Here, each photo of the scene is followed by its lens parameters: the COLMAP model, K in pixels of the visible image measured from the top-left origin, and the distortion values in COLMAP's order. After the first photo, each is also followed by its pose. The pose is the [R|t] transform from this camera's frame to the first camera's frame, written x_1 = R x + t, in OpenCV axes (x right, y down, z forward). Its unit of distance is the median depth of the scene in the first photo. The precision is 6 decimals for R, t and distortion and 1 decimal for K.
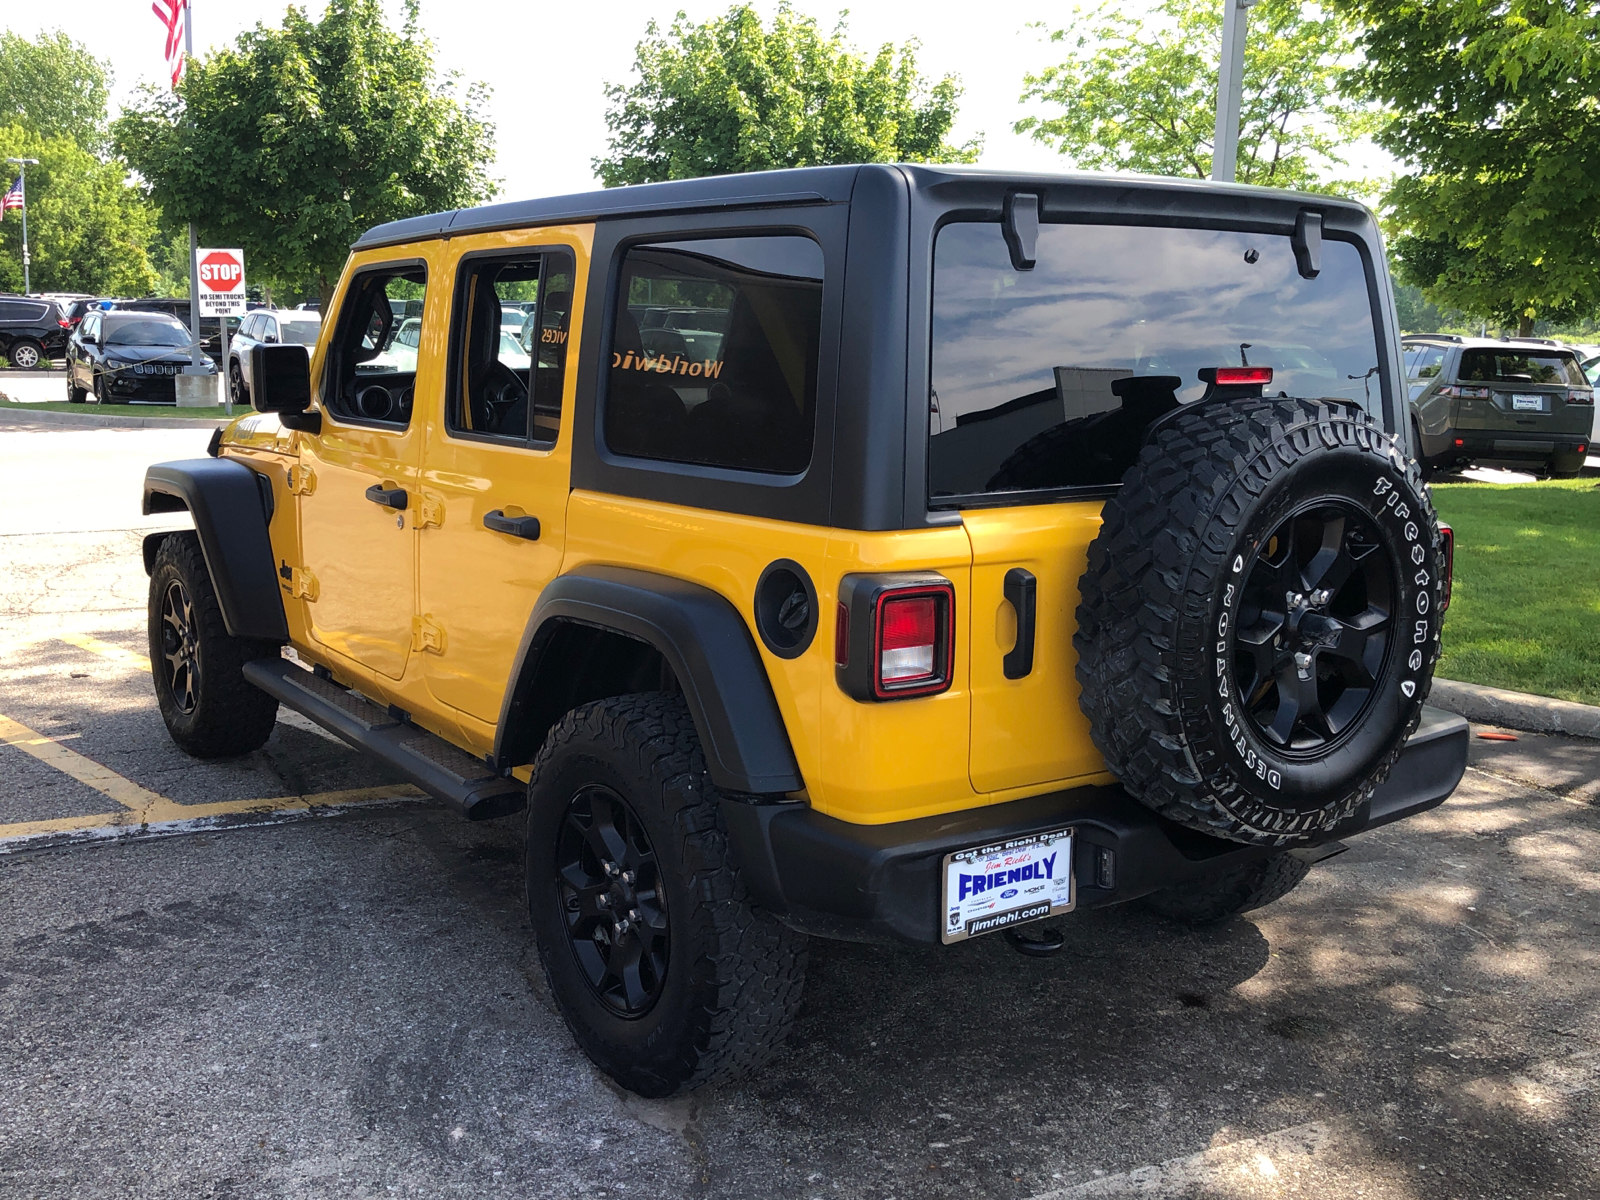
lens RADIAL K [[1661.0, 0, 800.6], [0, 1661.0, 544.6], [0, 0, 1]] dist [0.095242, -0.264799]
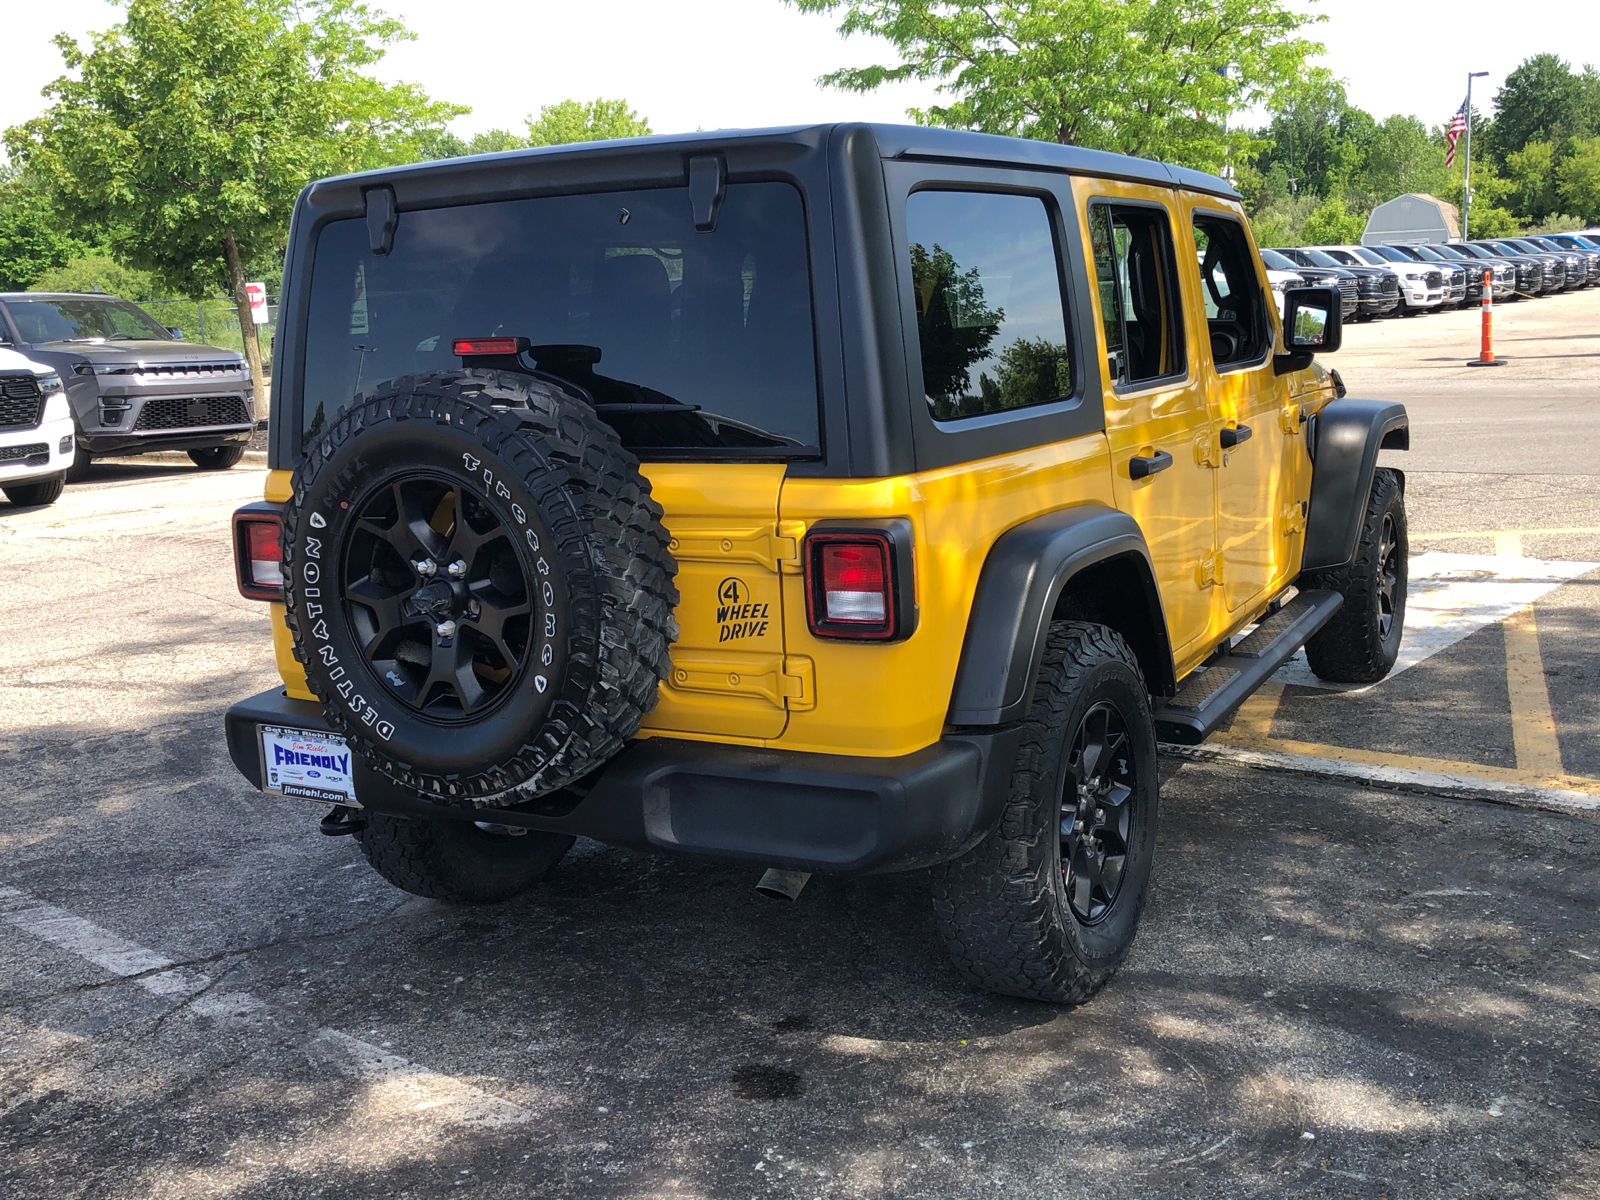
lens RADIAL K [[1661.0, 0, 800.6], [0, 1661.0, 544.6], [0, 0, 1]] dist [0.095242, -0.264799]
pose [[0.412274, 0.106910, -0.904765, 0.992084], [-0.068428, 0.993920, 0.086264, -0.063637], [0.908487, 0.026347, 0.417083, 0.590601]]
